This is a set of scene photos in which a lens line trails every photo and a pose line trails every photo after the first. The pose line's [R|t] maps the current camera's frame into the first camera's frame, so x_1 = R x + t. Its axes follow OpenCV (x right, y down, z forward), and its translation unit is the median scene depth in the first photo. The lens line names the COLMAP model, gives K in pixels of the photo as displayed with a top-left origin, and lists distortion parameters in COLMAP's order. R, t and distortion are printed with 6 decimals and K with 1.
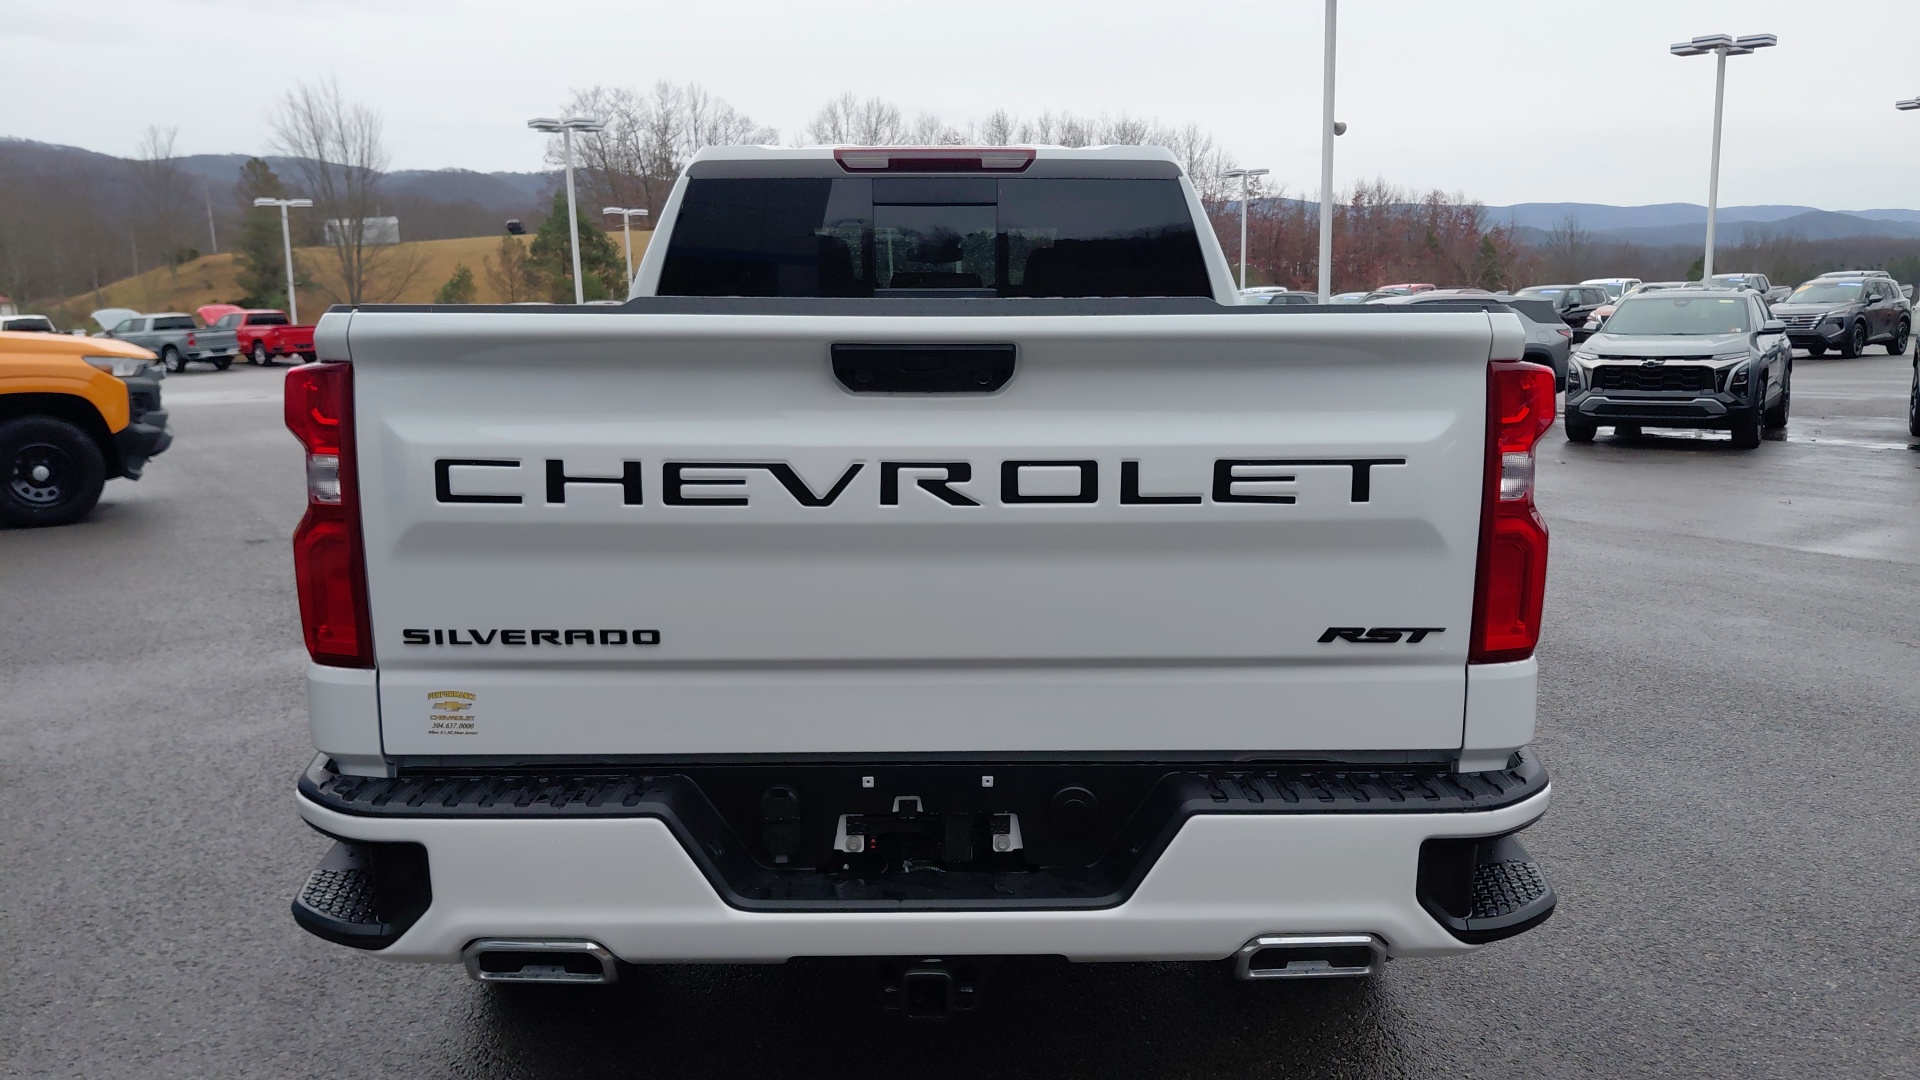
lens RADIAL K [[1420.8, 0, 960.0], [0, 1420.8, 540.0], [0, 0, 1]] dist [0.122170, -0.232756]
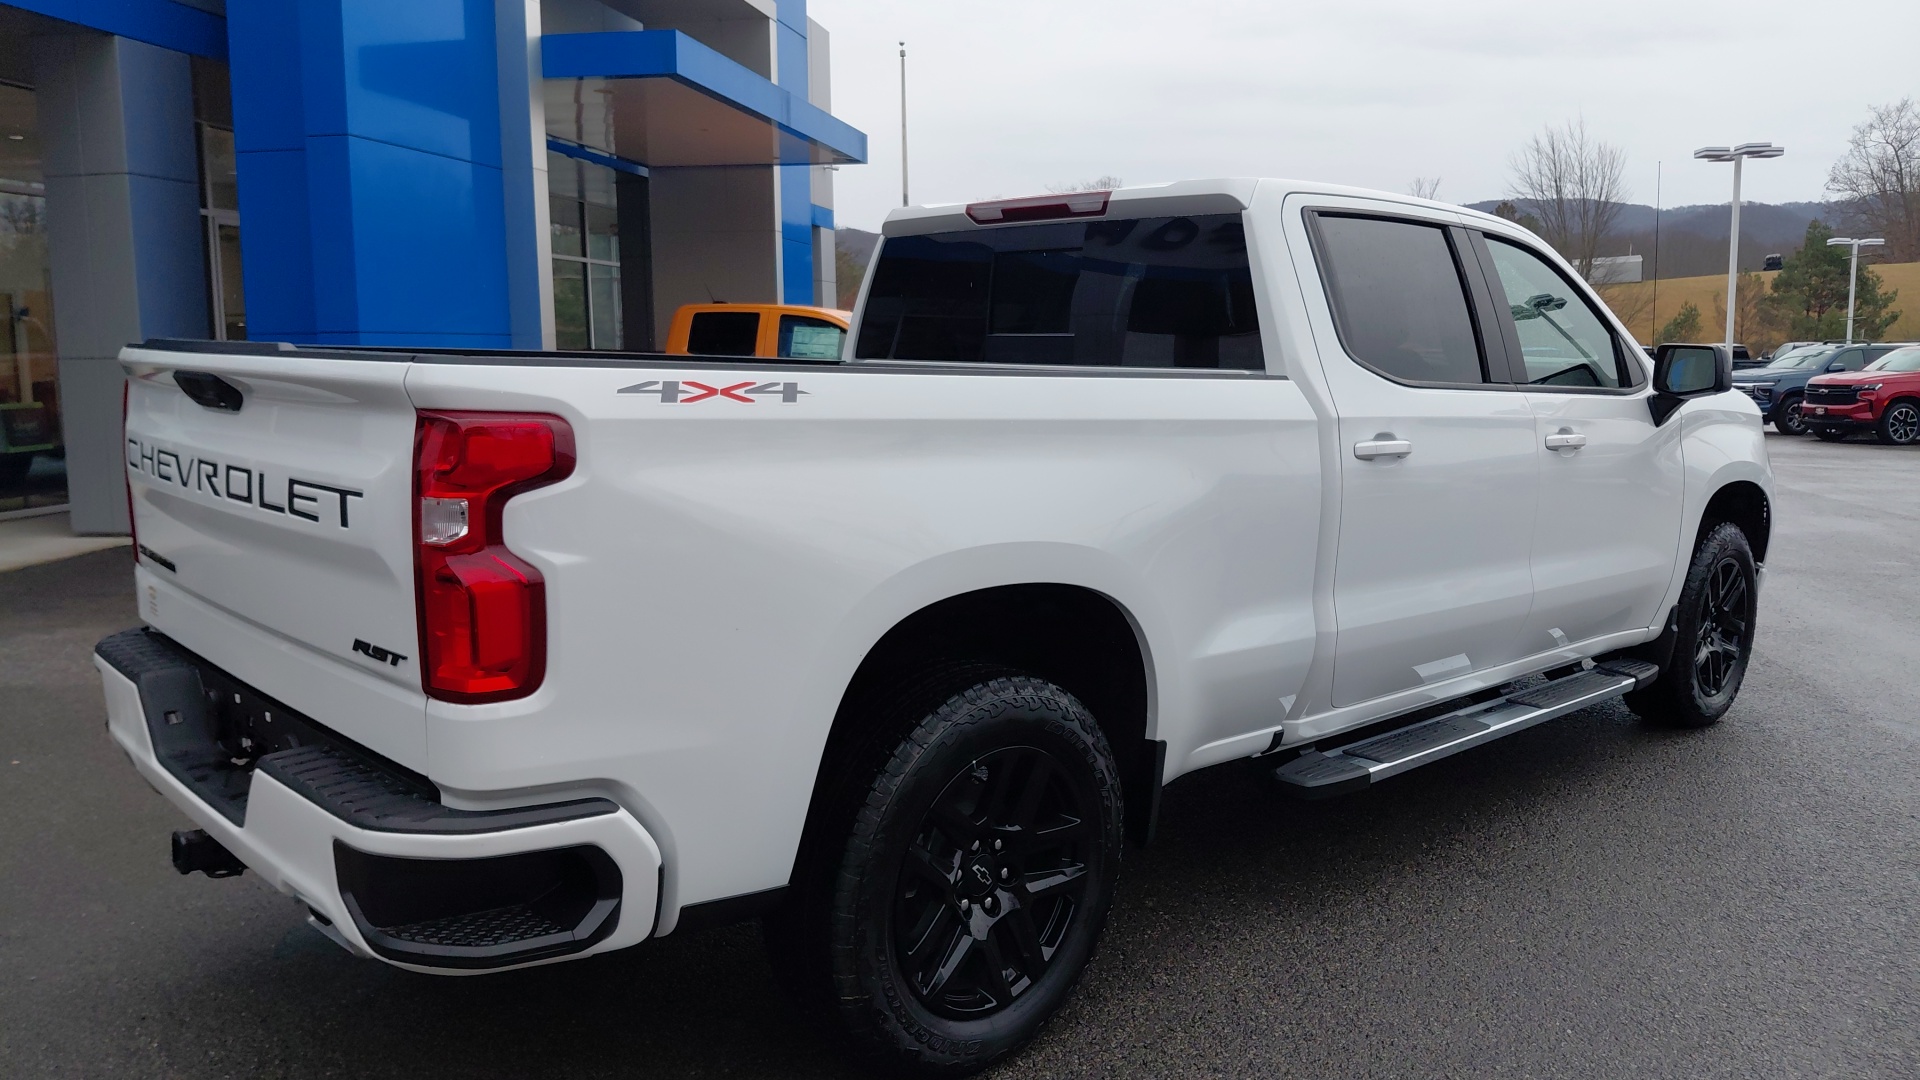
lens RADIAL K [[1451.9, 0, 960.0], [0, 1451.9, 540.0], [0, 0, 1]] dist [-0.005429, -0.034741]
pose [[0.686674, 0.108160, -0.718874, 1.423637], [-0.127568, 0.991454, 0.027318, -0.110489], [0.715685, 0.072947, 0.694603, 0.543152]]
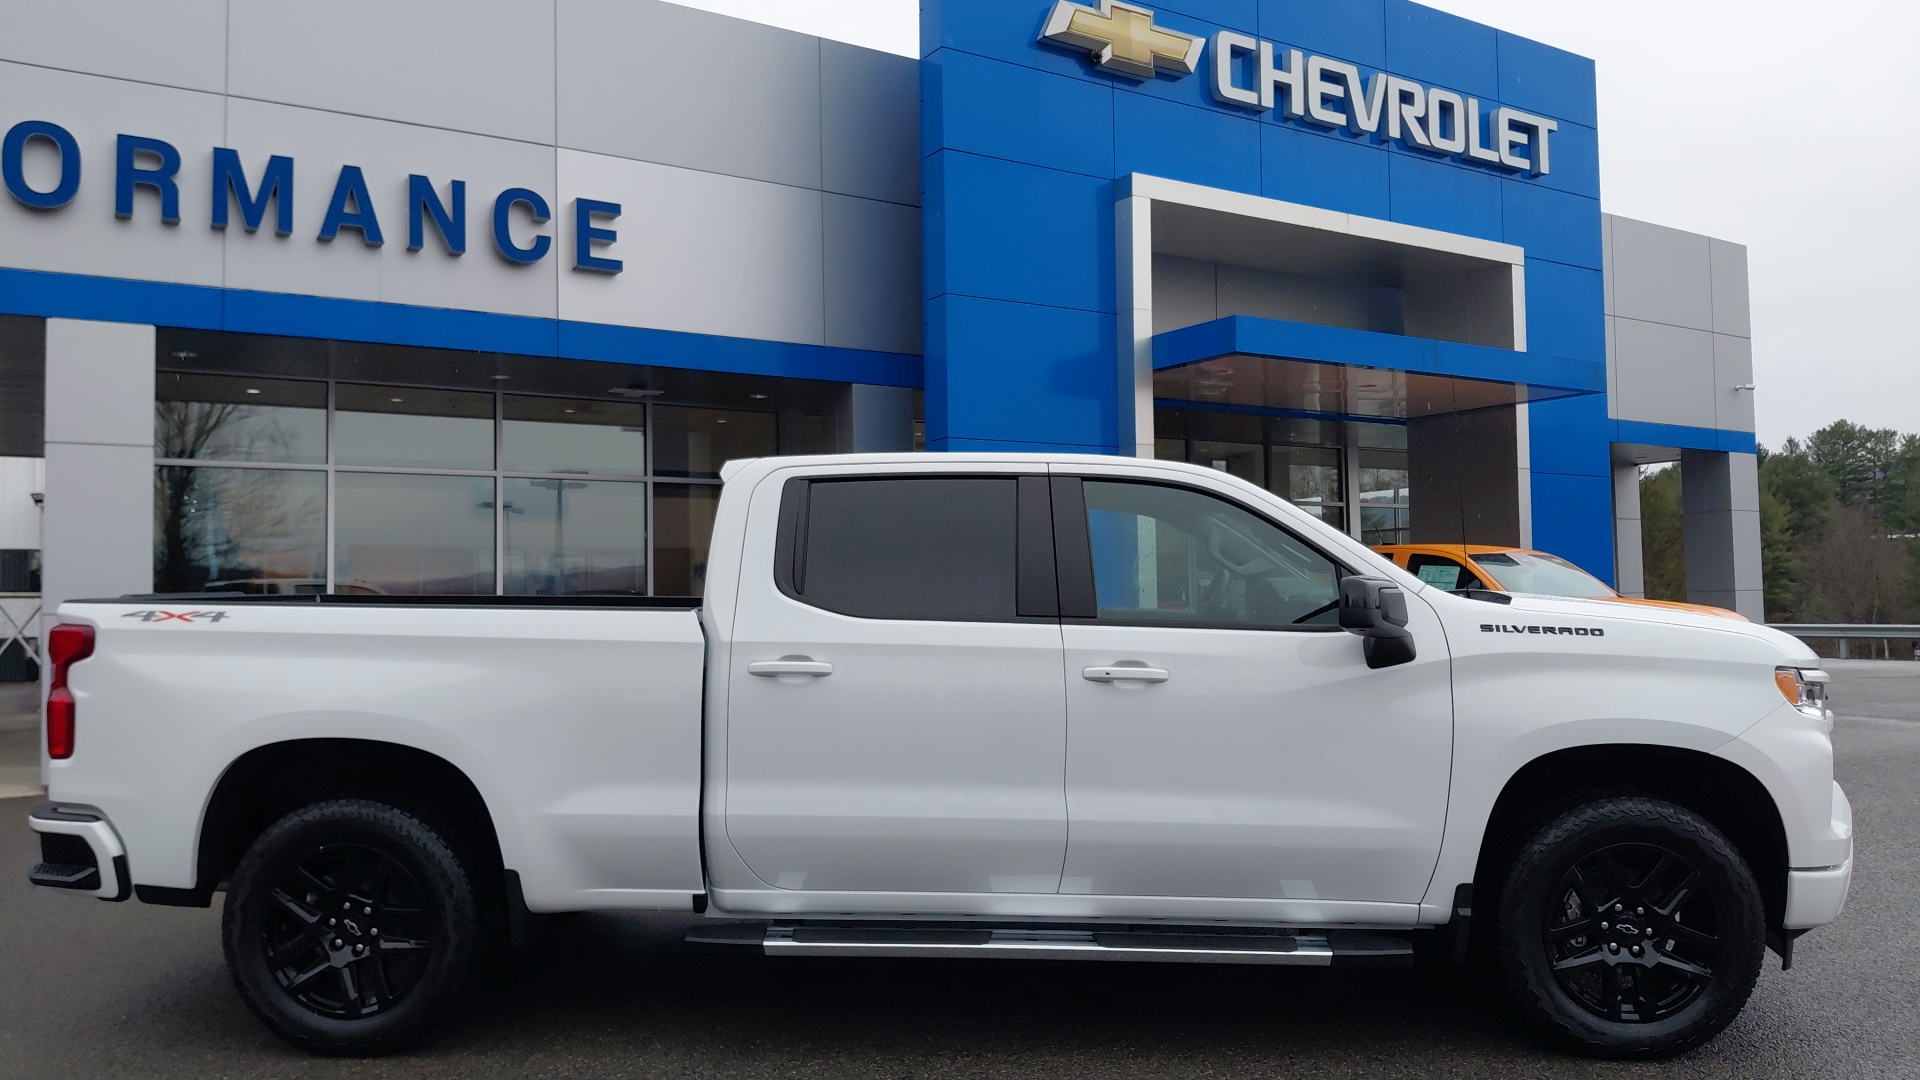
lens RADIAL K [[1402.8, 0, 960.0], [0, 1402.8, 540.0], [0, 0, 1]] dist [0.093742, -0.222308]
pose [[-0.049944, -0.025908, -0.998416, 2.596403], [-0.150293, 0.988475, -0.018132, -0.438173], [0.987379, 0.149149, -0.053263, 2.542778]]
